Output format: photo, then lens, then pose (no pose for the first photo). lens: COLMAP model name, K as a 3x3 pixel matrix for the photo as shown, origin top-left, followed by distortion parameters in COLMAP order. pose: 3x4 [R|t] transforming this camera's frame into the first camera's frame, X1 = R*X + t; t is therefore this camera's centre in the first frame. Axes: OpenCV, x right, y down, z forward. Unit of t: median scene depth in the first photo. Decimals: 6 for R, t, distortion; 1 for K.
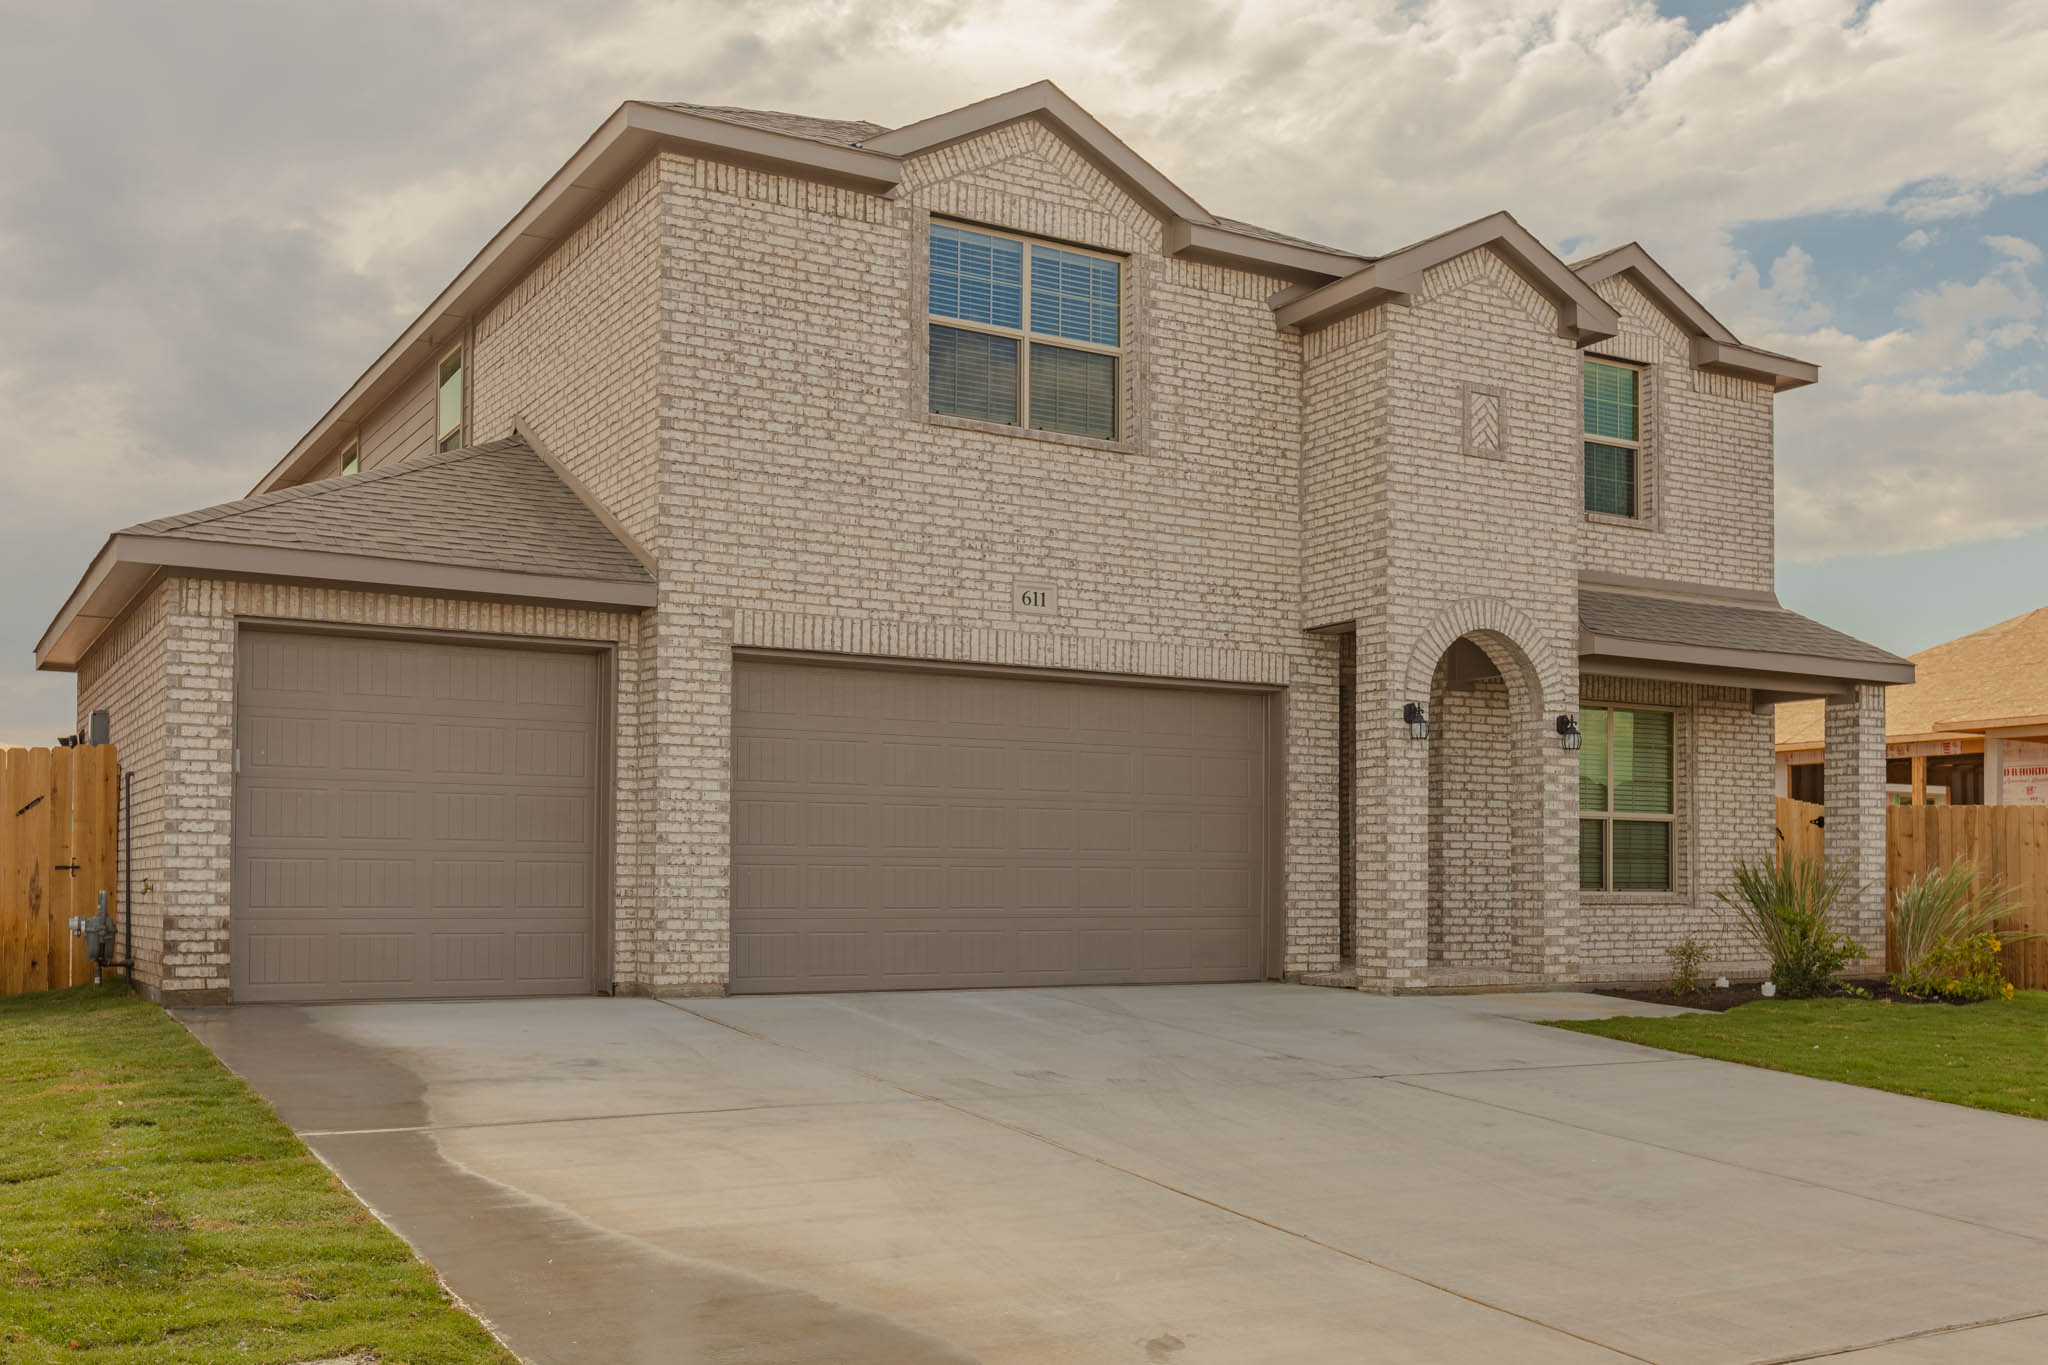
lens RADIAL K [[1910.8, 0, 1024.0], [0, 1910.8, 682.5], [0, 0, 1]] dist [-0.009609, -0.010702]
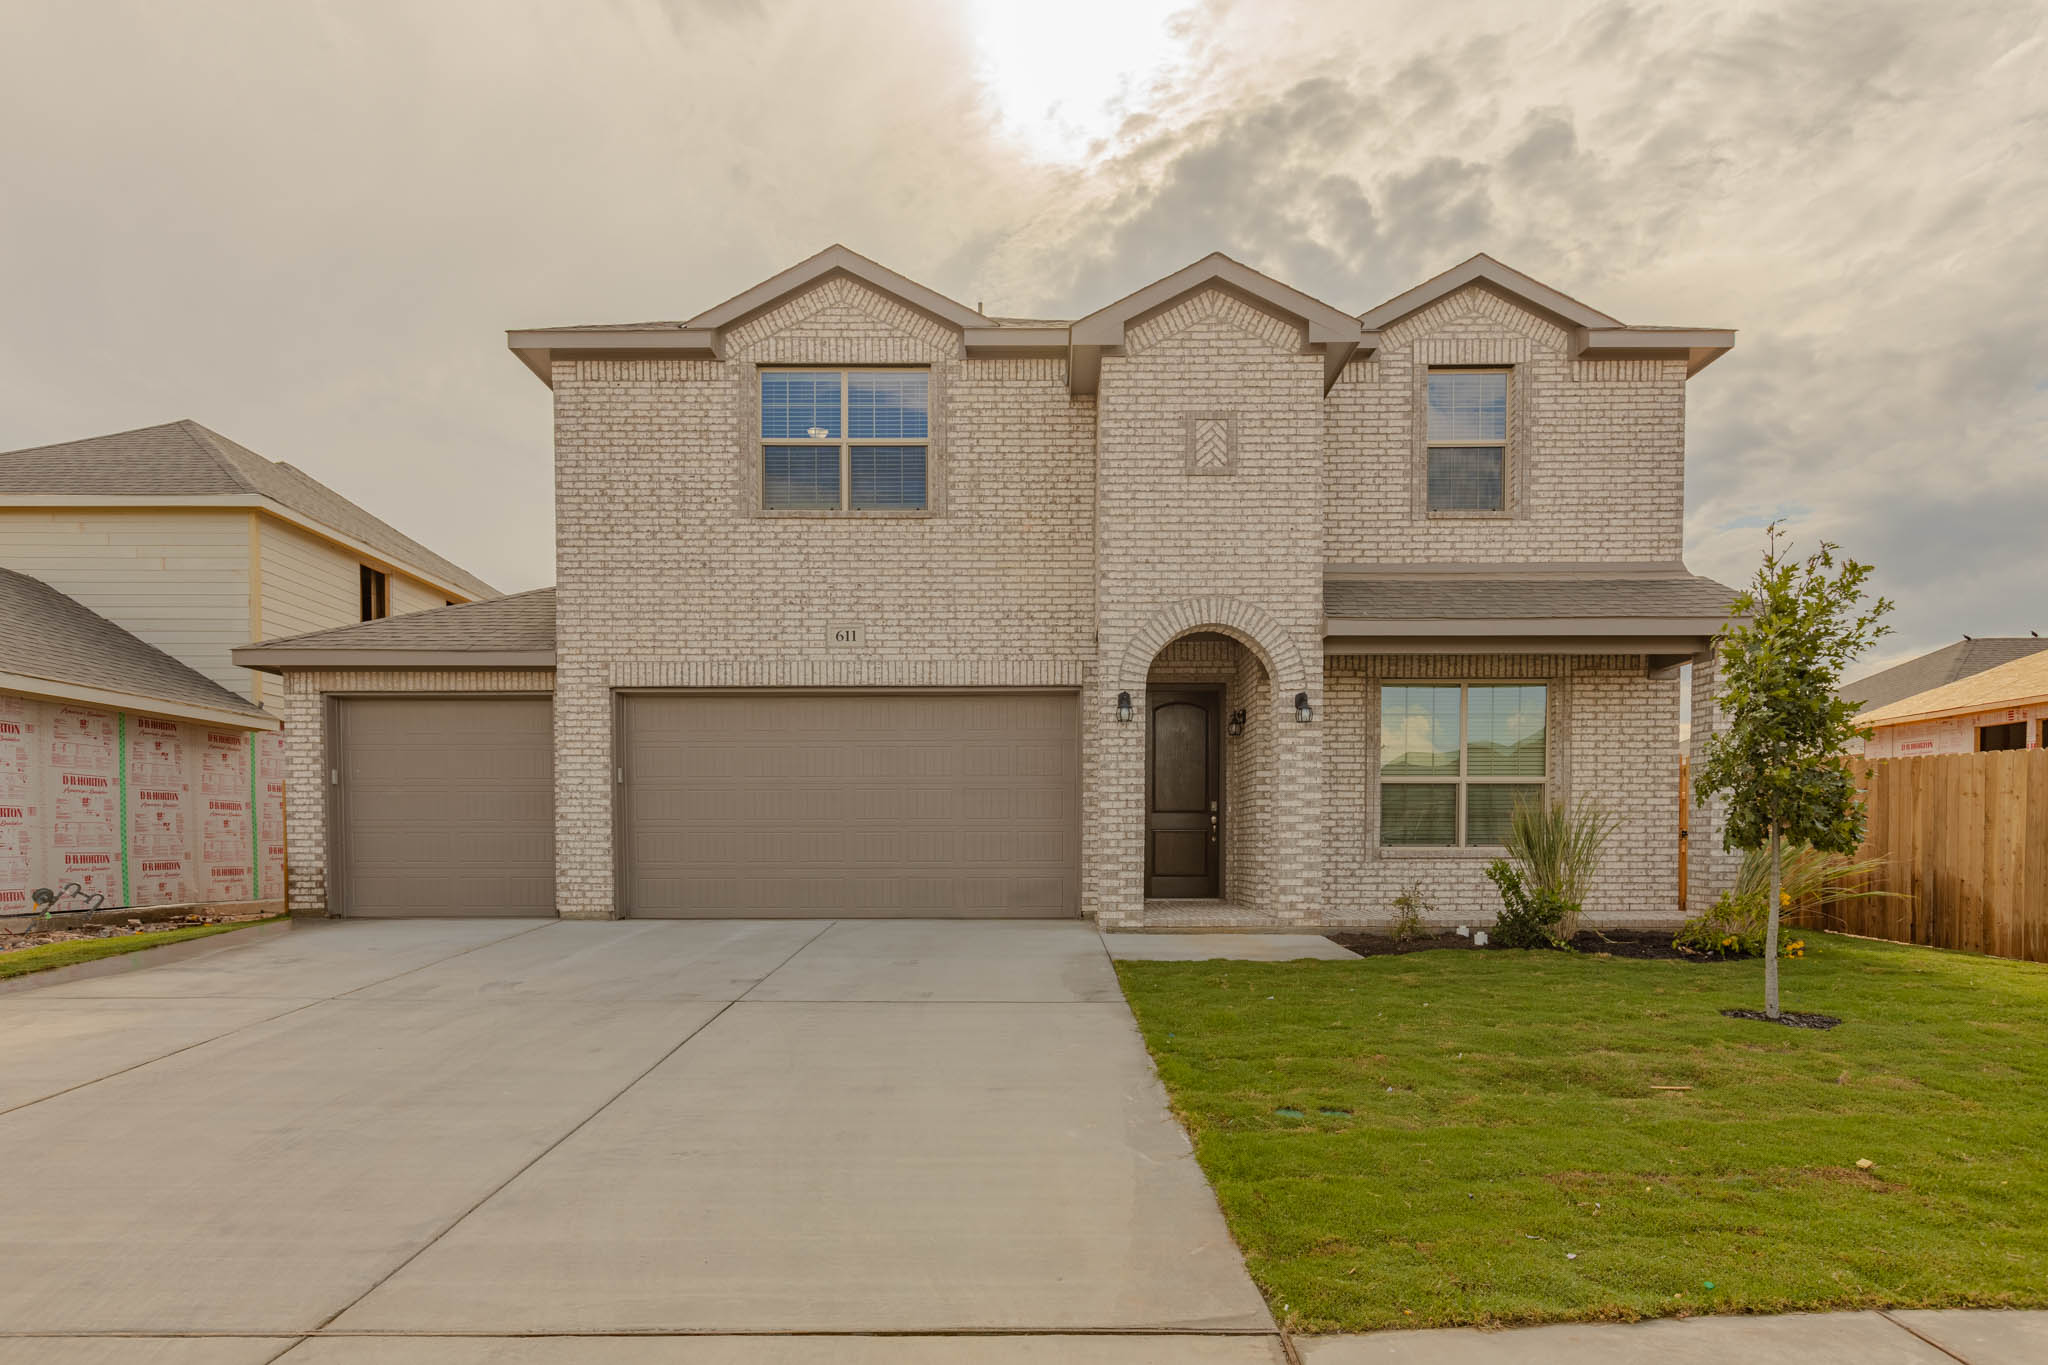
lens RADIAL K [[1144.5, 0, 1024.4], [0, 1144.5, 805.8], [0, 0, 1]] dist [-0.003803, 0.000865]
pose [[0.858695, -0.025193, -0.511867, 0.518162], [0.060672, 0.996764, 0.052722, 0.040718], [0.508883, -0.076328, 0.857445, 0.348607]]
